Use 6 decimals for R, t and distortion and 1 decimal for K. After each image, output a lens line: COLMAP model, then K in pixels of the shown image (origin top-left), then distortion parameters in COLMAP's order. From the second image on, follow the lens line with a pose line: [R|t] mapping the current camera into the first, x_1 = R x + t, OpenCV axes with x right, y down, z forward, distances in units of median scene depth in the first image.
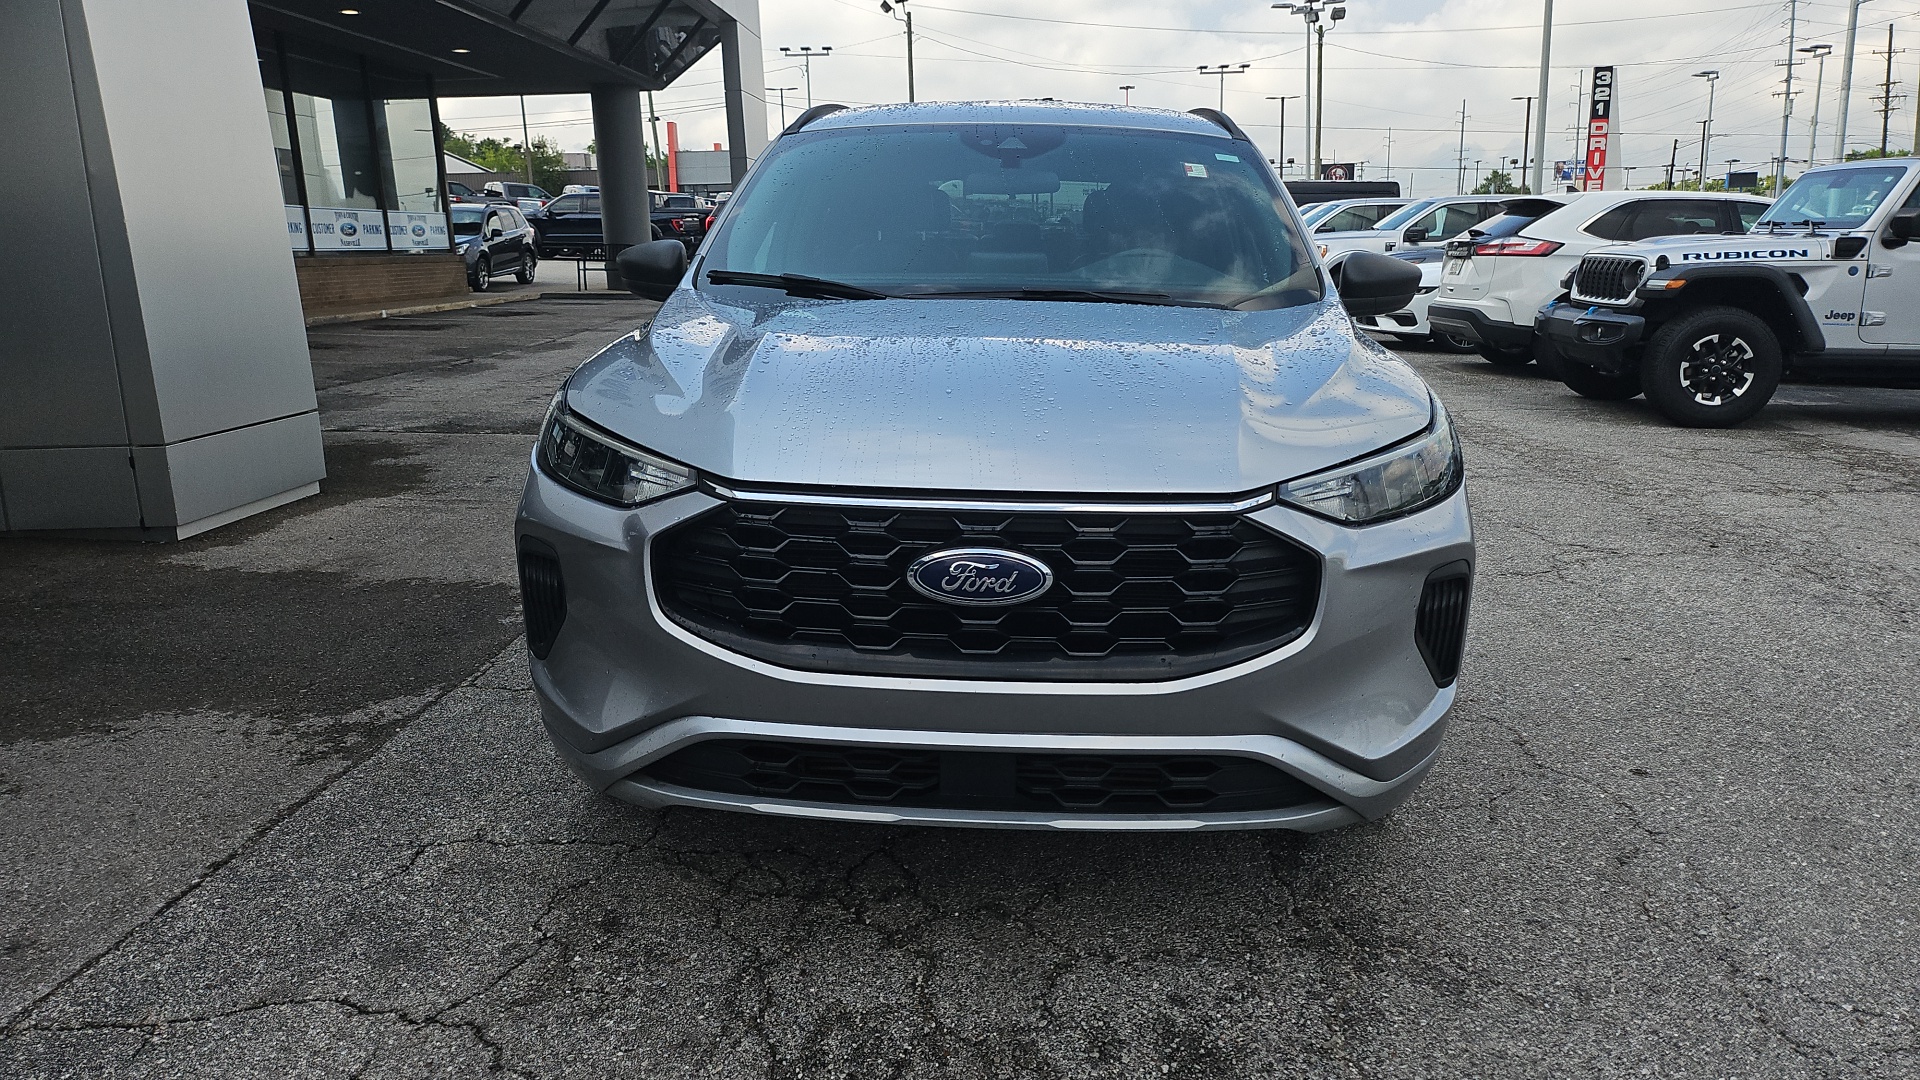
lens RADIAL K [[1341.6, 0, 951.2], [0, 1341.6, 521.5], [0, 0, 1]] dist [0.080119, -0.103147]
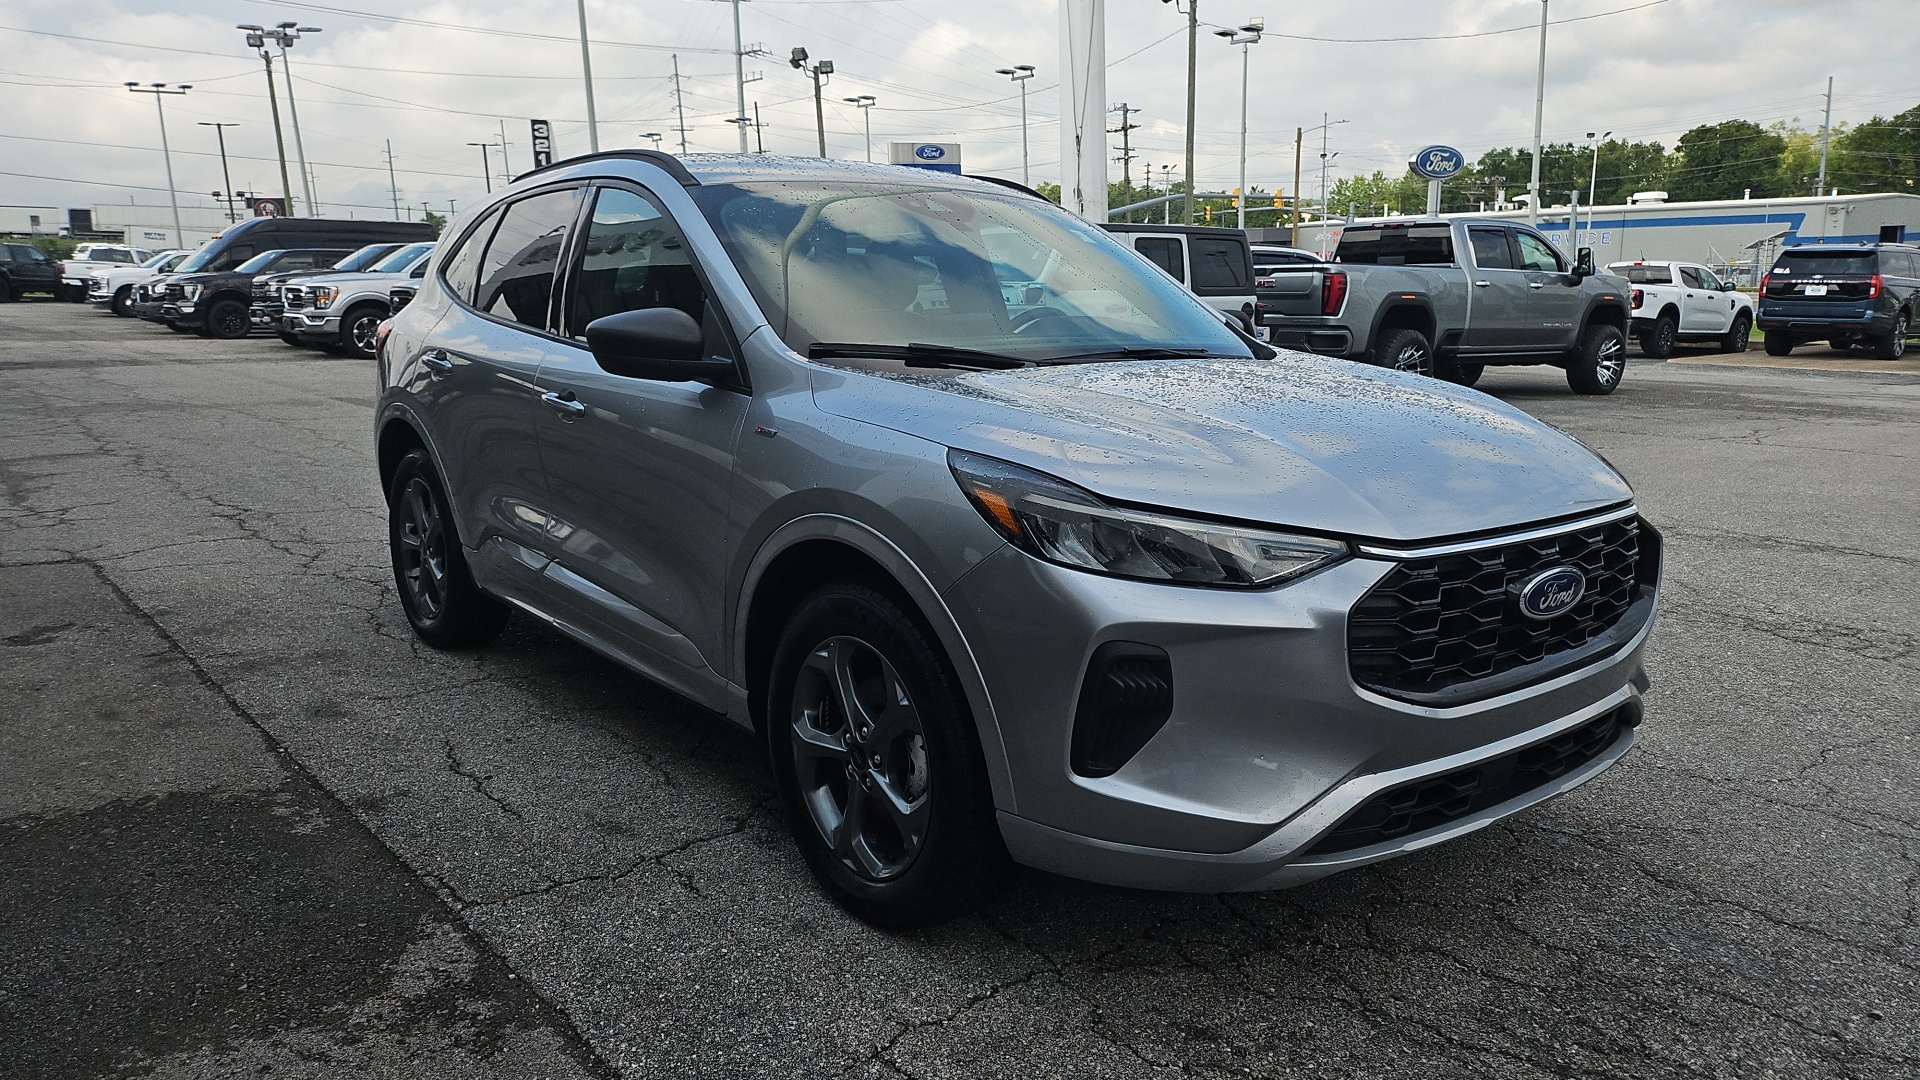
lens RADIAL K [[1343.7, 0, 949.0], [0, 1343.7, 531.0], [0, 0, 1]] dist [0.086622, -0.098935]
pose [[0.740562, -0.127670, 0.659749, -0.102610], [0.142466, 0.989297, 0.031525, -0.011173], [-0.656712, 0.070646, 0.750825, 0.040444]]
